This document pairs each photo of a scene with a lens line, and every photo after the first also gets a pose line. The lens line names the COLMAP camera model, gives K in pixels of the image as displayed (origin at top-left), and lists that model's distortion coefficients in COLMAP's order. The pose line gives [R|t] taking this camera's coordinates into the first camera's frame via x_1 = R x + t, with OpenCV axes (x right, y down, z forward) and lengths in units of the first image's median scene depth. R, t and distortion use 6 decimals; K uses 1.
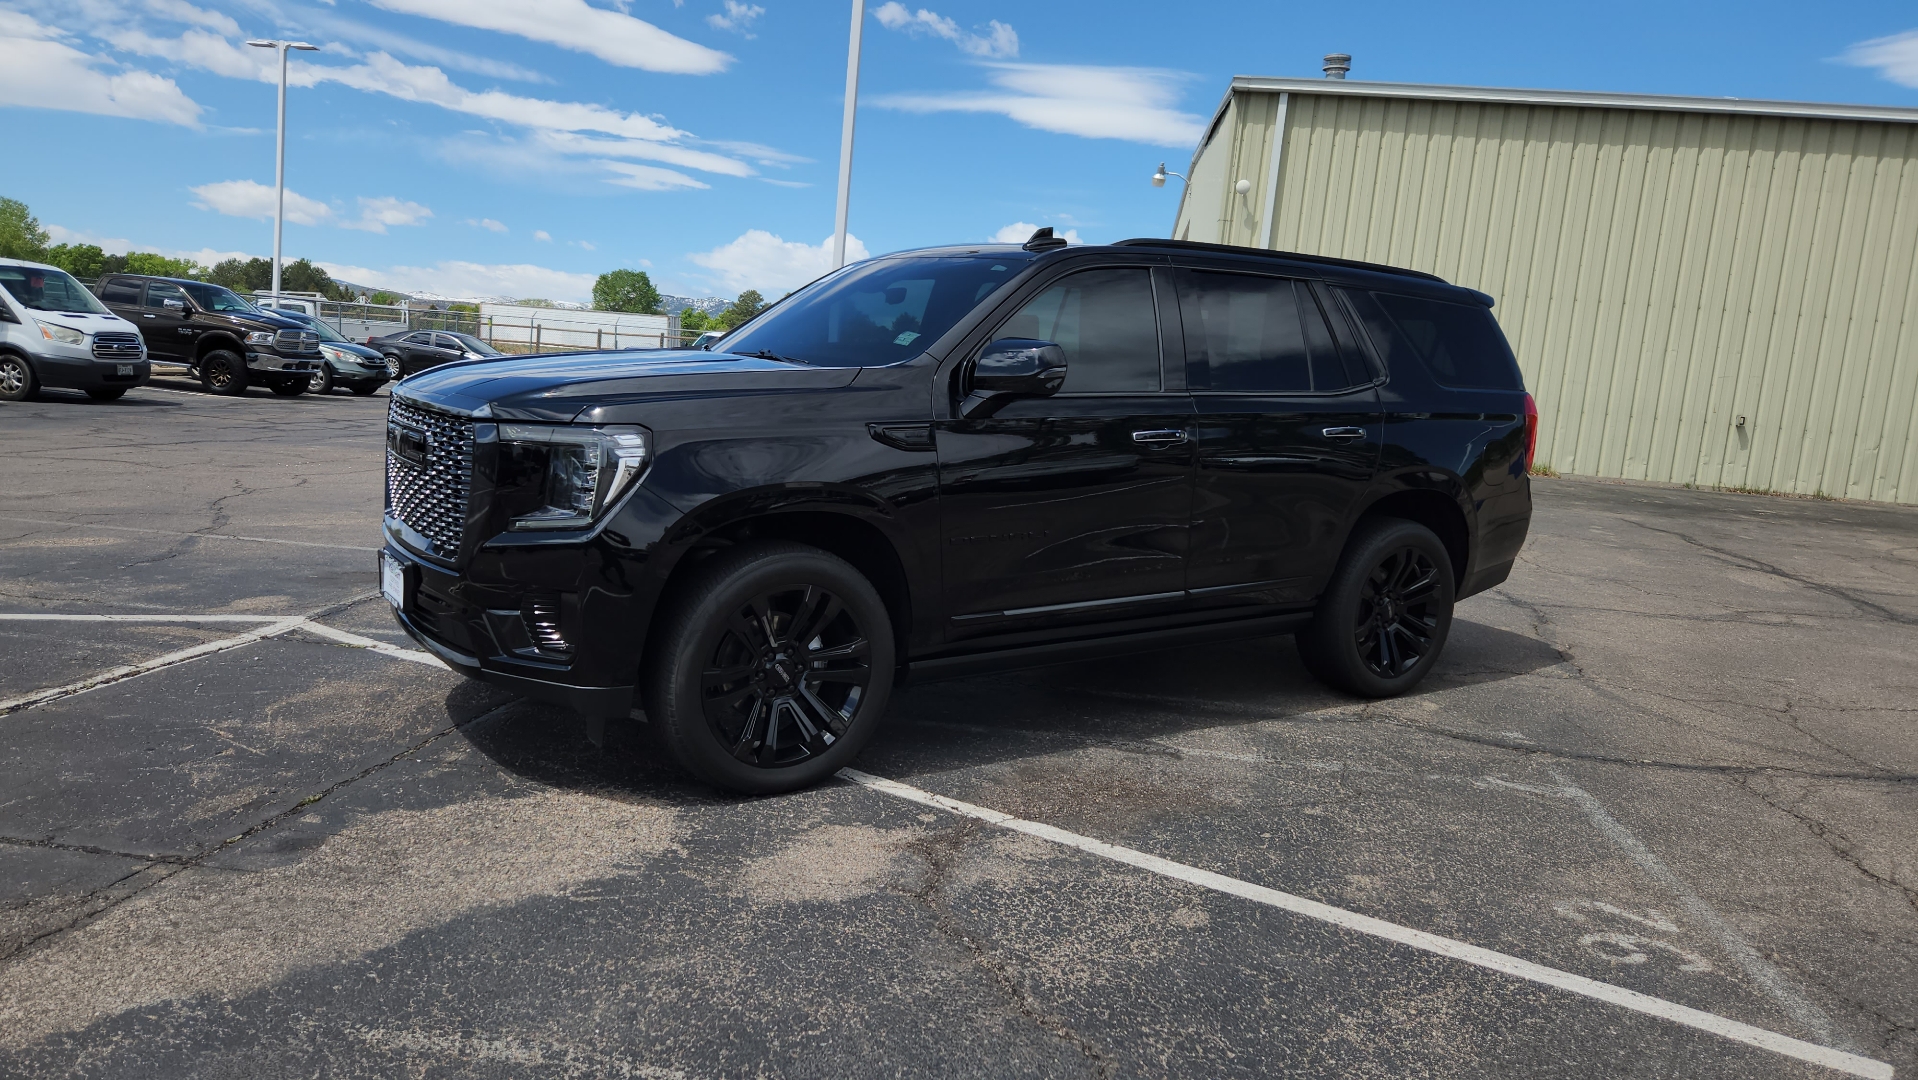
lens RADIAL K [[1286.4, 0, 935.8], [0, 1286.4, 524.8], [0, 0, 1]] dist [0.066448, -0.051304]
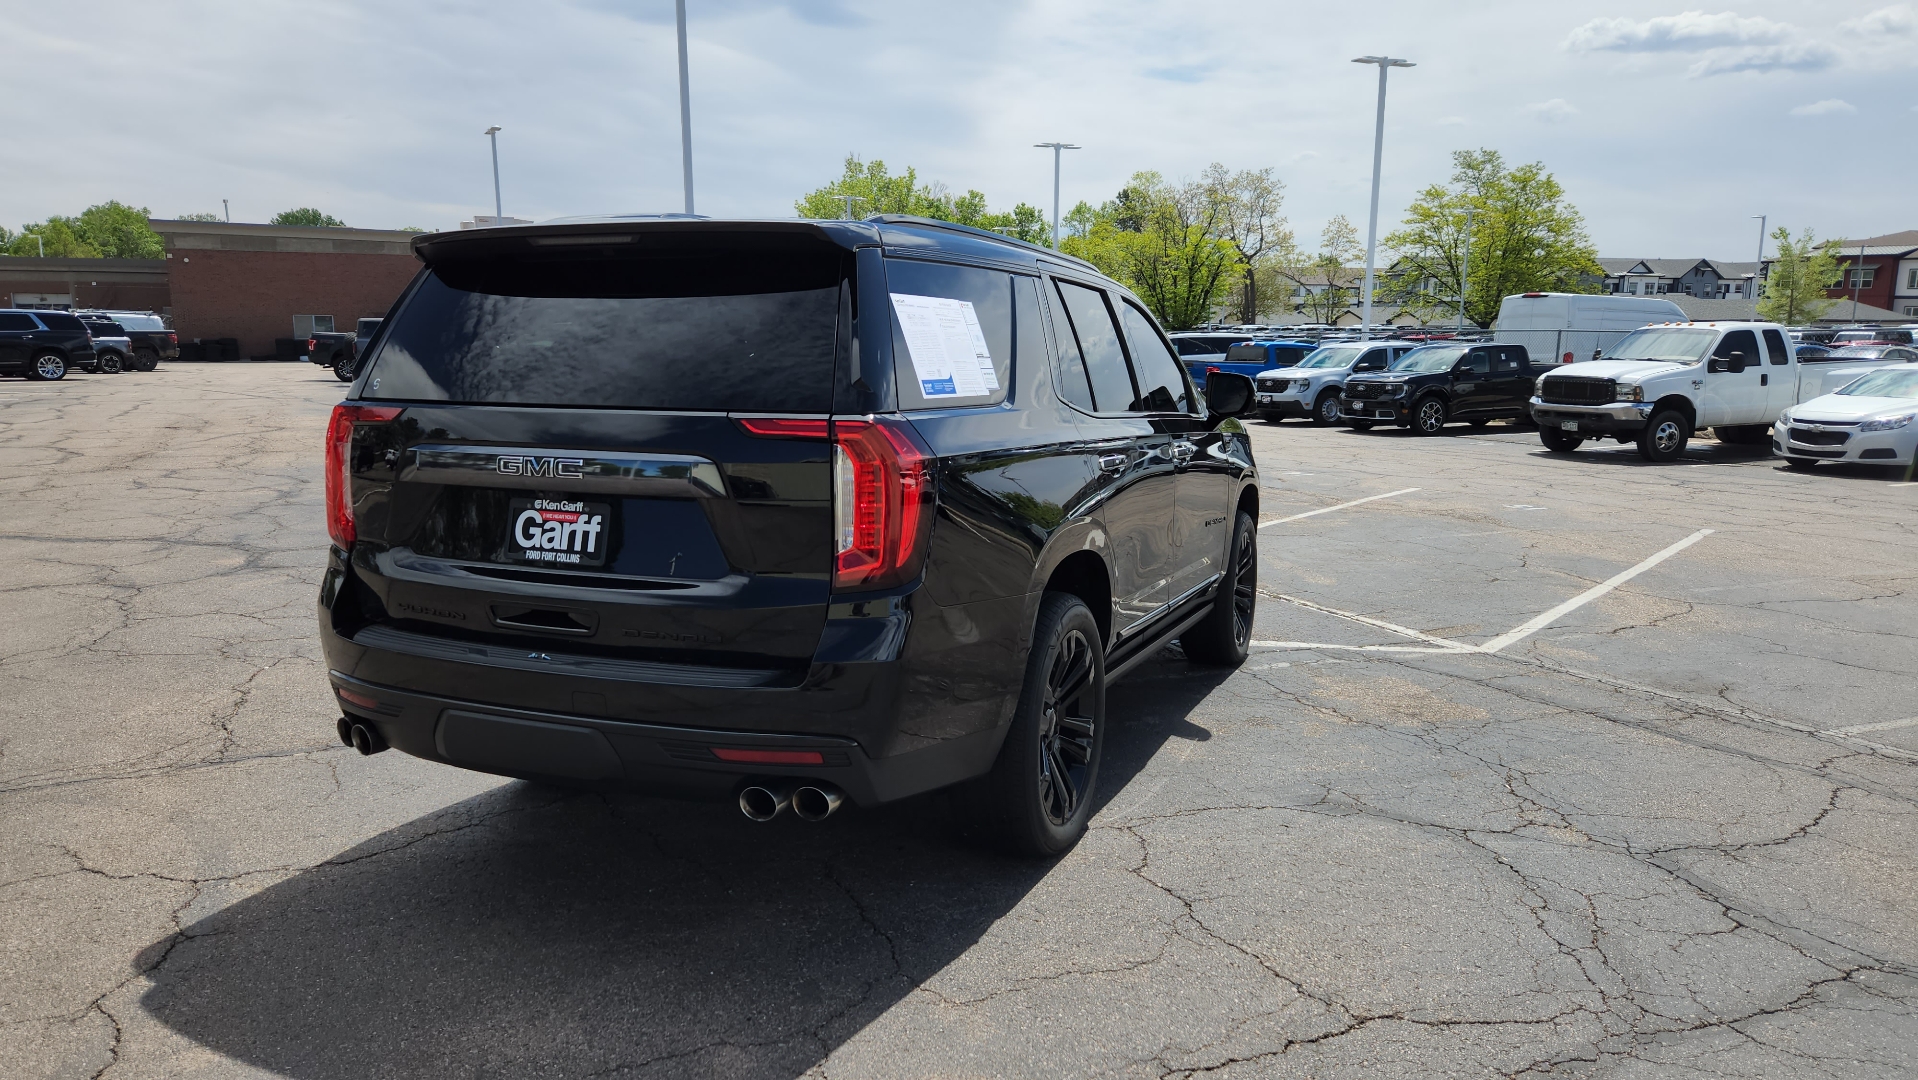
lens RADIAL K [[1290.0, 0, 922.7], [0, 1290.0, 552.2], [0, 0, 1]] dist [0.071598, -0.058036]
pose [[-0.843242, 0.007563, -0.537481, 0.653172], [-0.133935, 0.965409, 0.223713, -0.239333], [0.520581, 0.260632, -0.813060, 1.934164]]
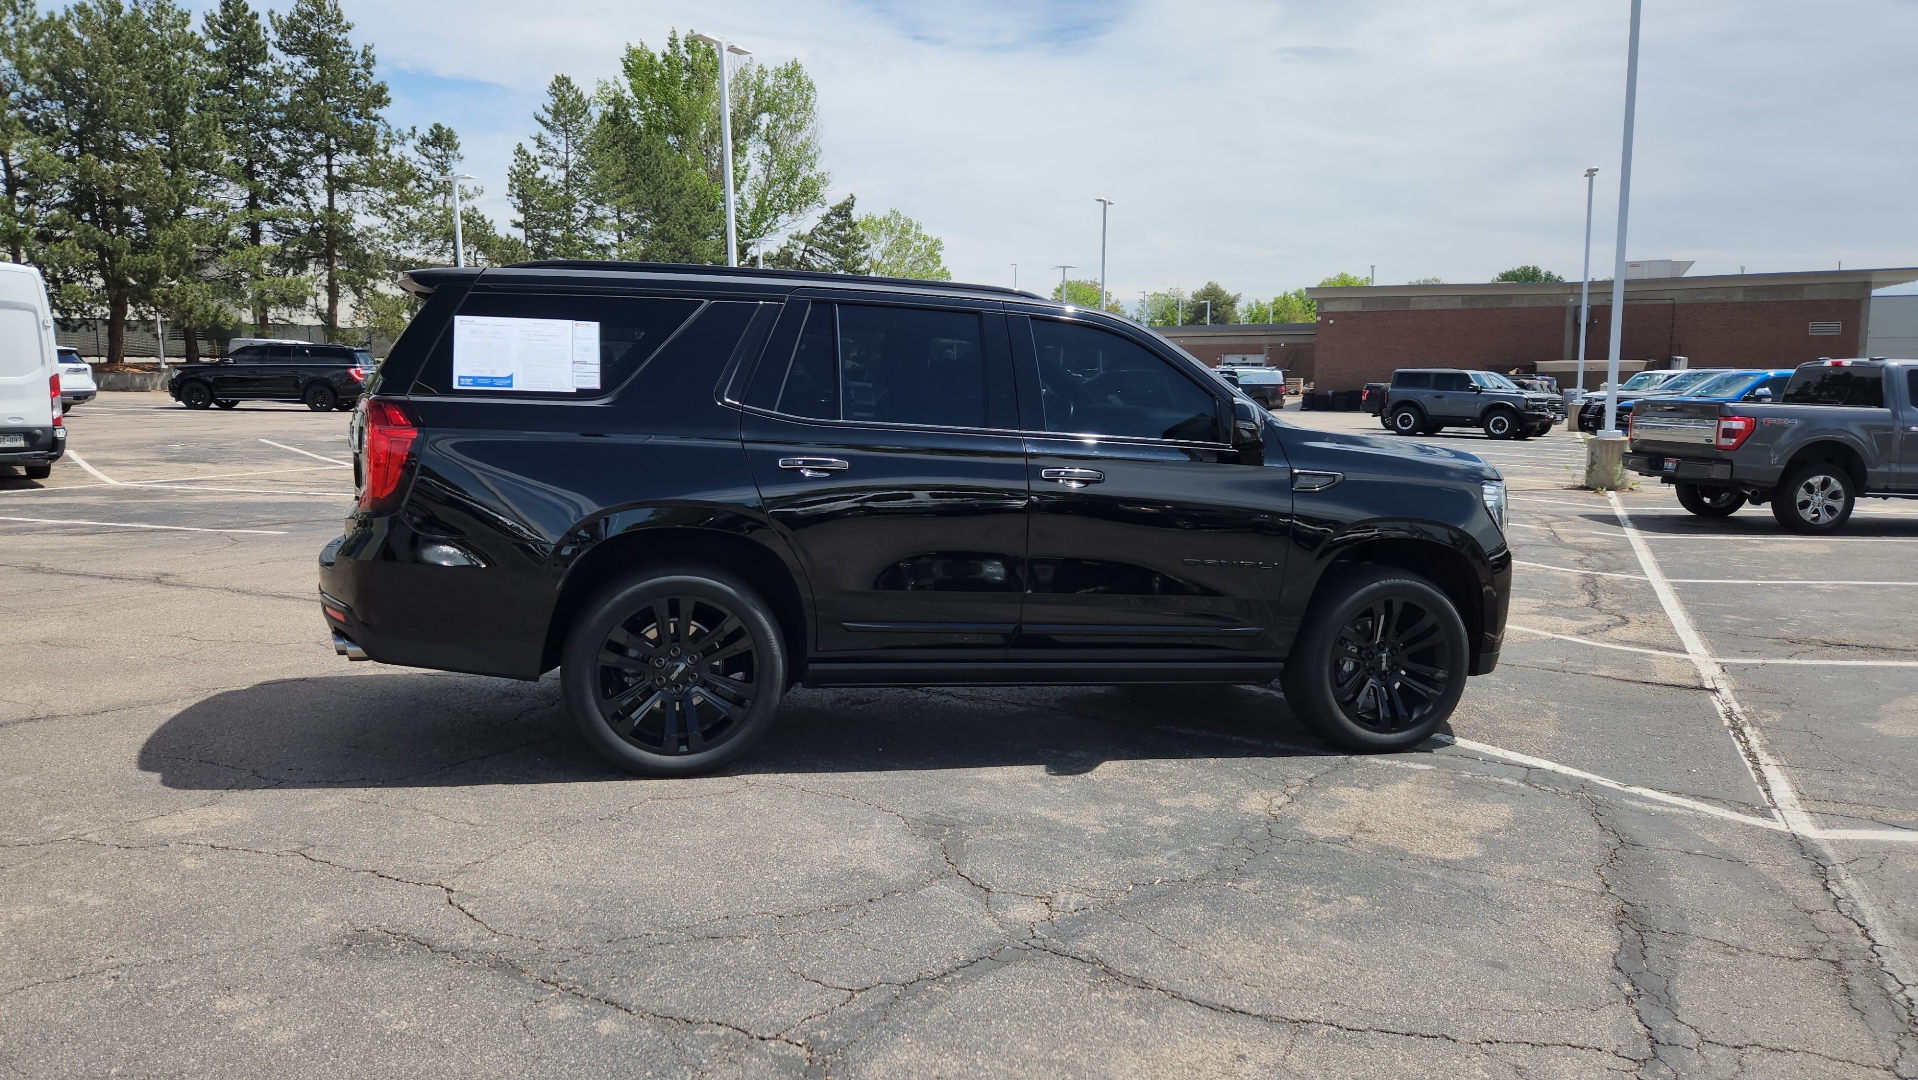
lens RADIAL K [[1287.3, 0, 913.4], [0, 1287.3, 546.8], [0, 0, 1]] dist [0.069349, -0.054626]
pose [[-0.946160, -0.128291, 0.297190, -0.231134], [-0.047610, 0.963278, 0.264250, -0.314722], [-0.320178, 0.235874, -0.917524, 2.141846]]
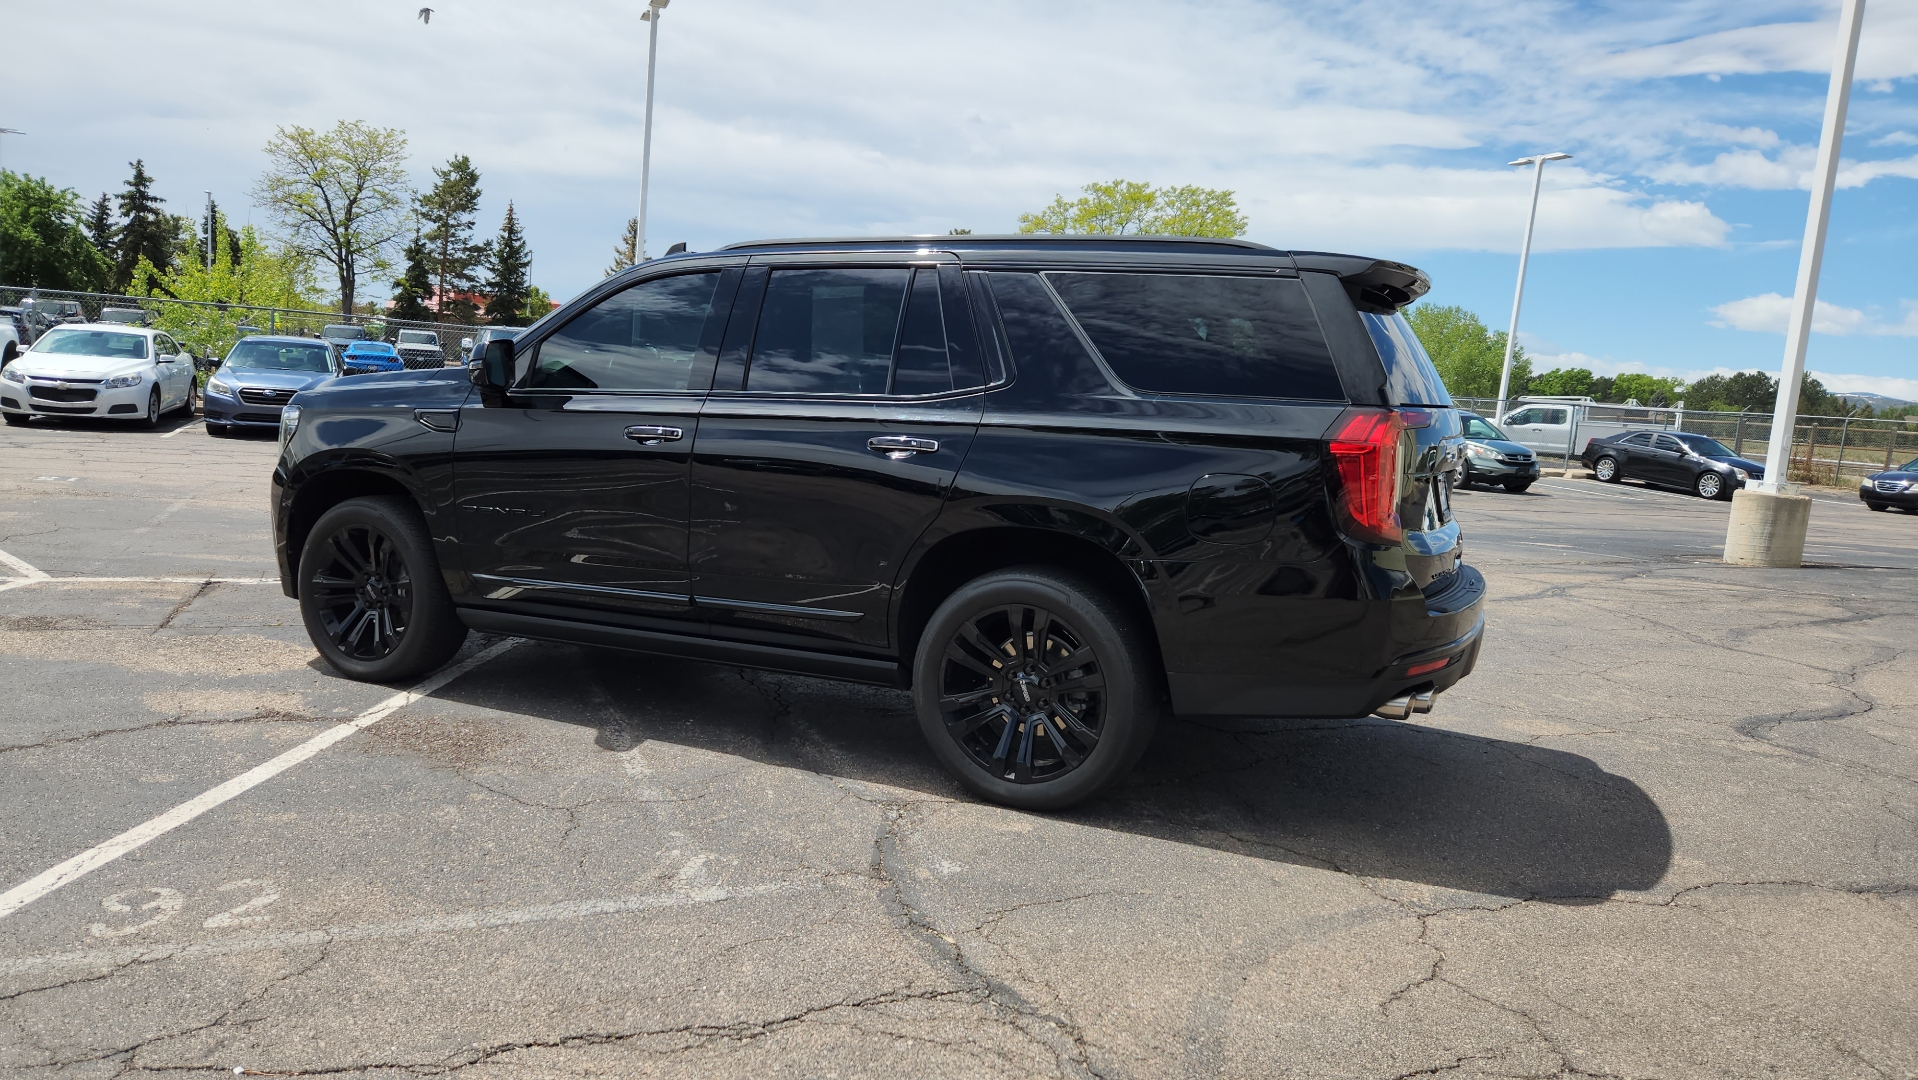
lens RADIAL K [[1283.8, 0, 921.0], [0, 1283.8, 536.5], [0, 0, 1]] dist [0.071205, -0.055843]
pose [[0.497978, 0.065626, -0.864703, 1.041668], [-0.135247, 0.990808, -0.002691, -0.013236], [0.856578, 0.118289, 0.502276, 0.621357]]
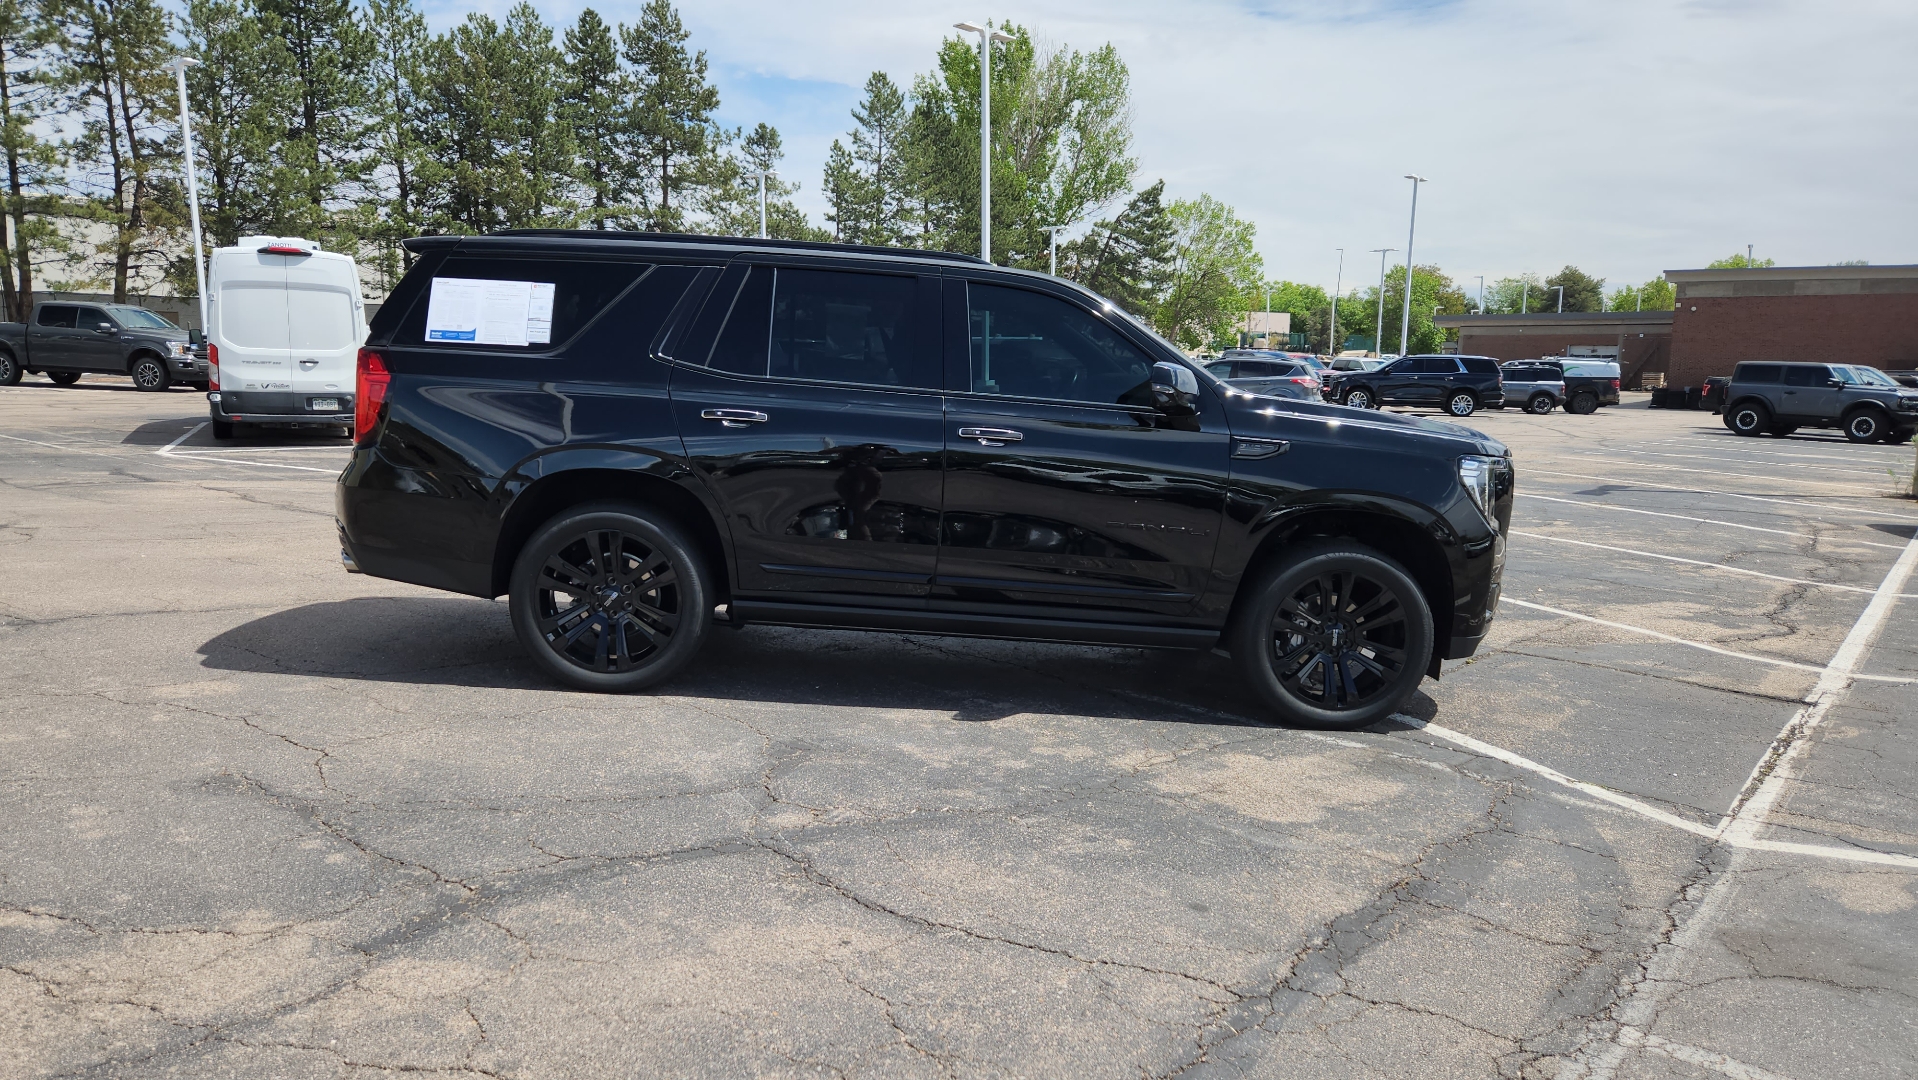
lens RADIAL K [[1287.3, 0, 915.2], [0, 1287.3, 561.4], [0, 0, 1]] dist [0.065066, -0.038318]
pose [[-0.842272, -0.177505, 0.508989, -0.526267], [-0.026089, 0.956545, 0.290414, -0.311073], [-0.538421, 0.231329, -0.810302, 2.069191]]
